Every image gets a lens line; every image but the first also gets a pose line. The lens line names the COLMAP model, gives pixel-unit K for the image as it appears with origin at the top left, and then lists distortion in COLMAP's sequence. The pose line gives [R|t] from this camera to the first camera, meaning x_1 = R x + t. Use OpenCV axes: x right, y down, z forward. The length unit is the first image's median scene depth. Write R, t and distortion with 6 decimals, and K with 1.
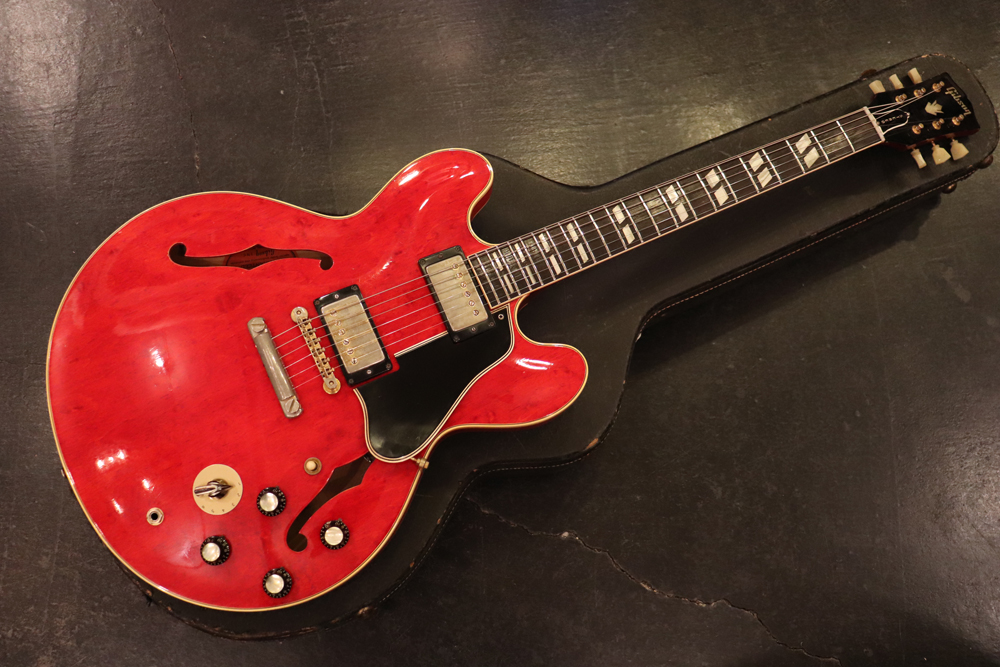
lens RADIAL K [[1081.3, 0, 500.0], [0, 1081.3, 333.5], [0, 0, 1]] dist [-0.066039, -0.000400]
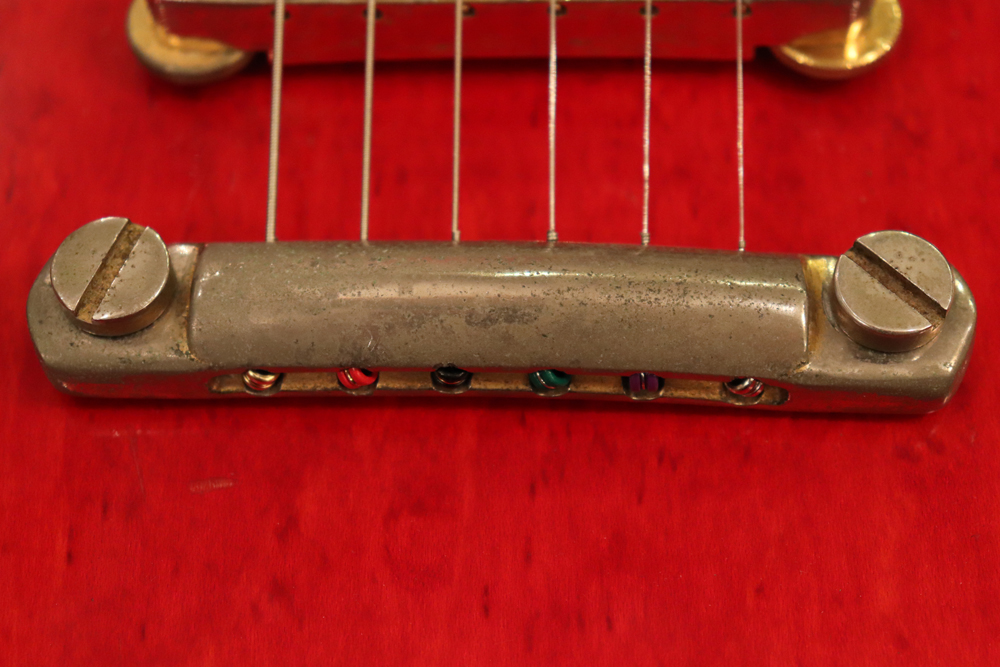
lens RADIAL K [[2339.7, 0, 500.0], [0, 2339.7, 333.5], [0, 0, 1]] dist [-0.031209, -0.227797]
pose [[0.447211, -0.806169, 0.387419, -0.301303], [0.875264, 0.483628, -0.003979, 0.032107], [-0.184159, 0.340873, 0.921895, 0.745688]]
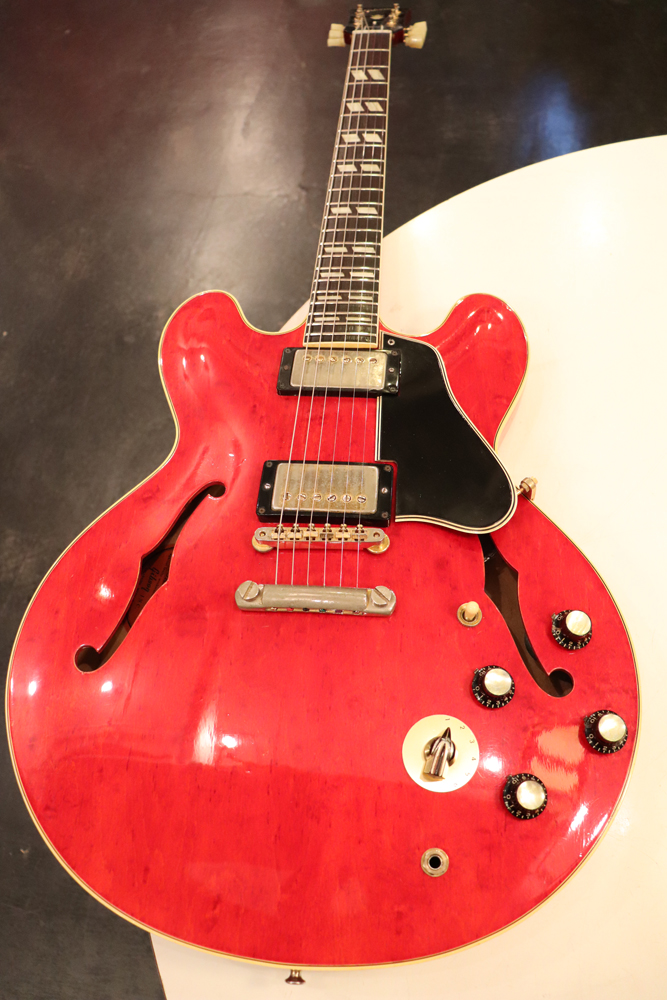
lens RADIAL K [[833.7, 0, 333.5], [0, 833.7, 500.0], [0, 0, 1]] dist [-0.138055, 0.011368]
pose [[0.478452, -0.804518, 0.351902, -0.330555], [0.868263, 0.493293, -0.052739, 0.037373], [-0.131161, 0.330776, 0.934550, 0.470111]]
